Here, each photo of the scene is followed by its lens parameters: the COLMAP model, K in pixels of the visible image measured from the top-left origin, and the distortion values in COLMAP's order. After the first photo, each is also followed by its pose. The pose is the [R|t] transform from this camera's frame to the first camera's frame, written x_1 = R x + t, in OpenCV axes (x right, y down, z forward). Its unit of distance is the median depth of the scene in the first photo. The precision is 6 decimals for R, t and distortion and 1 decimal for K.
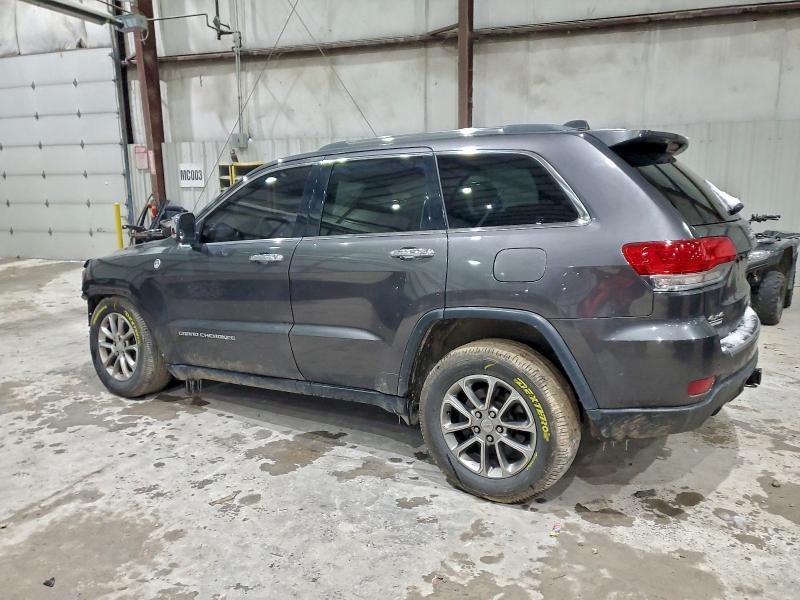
lens RADIAL K [[637.7, 0, 403.8], [0, 637.7, 302.0], [0, 0, 1]] dist [0.001568, -0.003121]
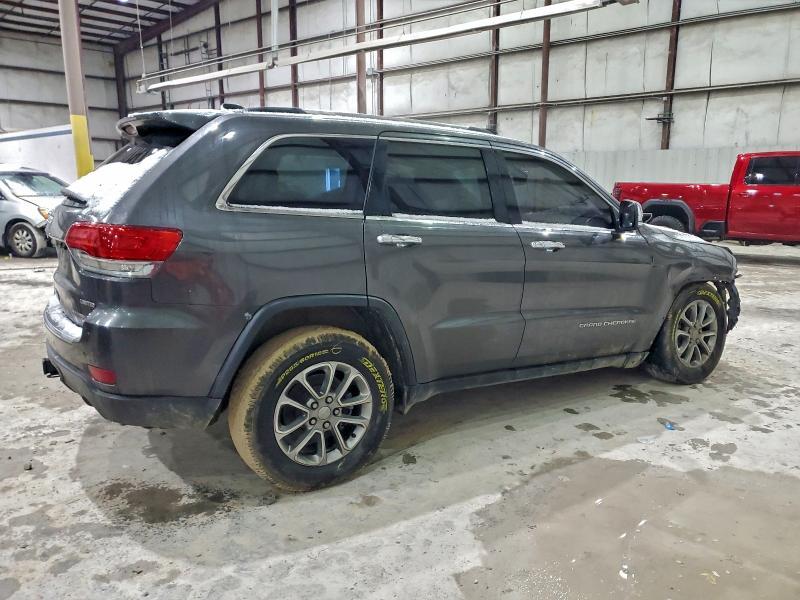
lens RADIAL K [[637.7, 0, 403.8], [0, 637.7, 302.0], [0, 0, 1]] dist [0.001568, -0.003121]
pose [[-0.414257, 0.169445, -0.894248, 1.051286], [-0.149880, 0.956404, 0.250654, -0.268332], [0.897735, 0.237865, -0.370800, 1.622504]]
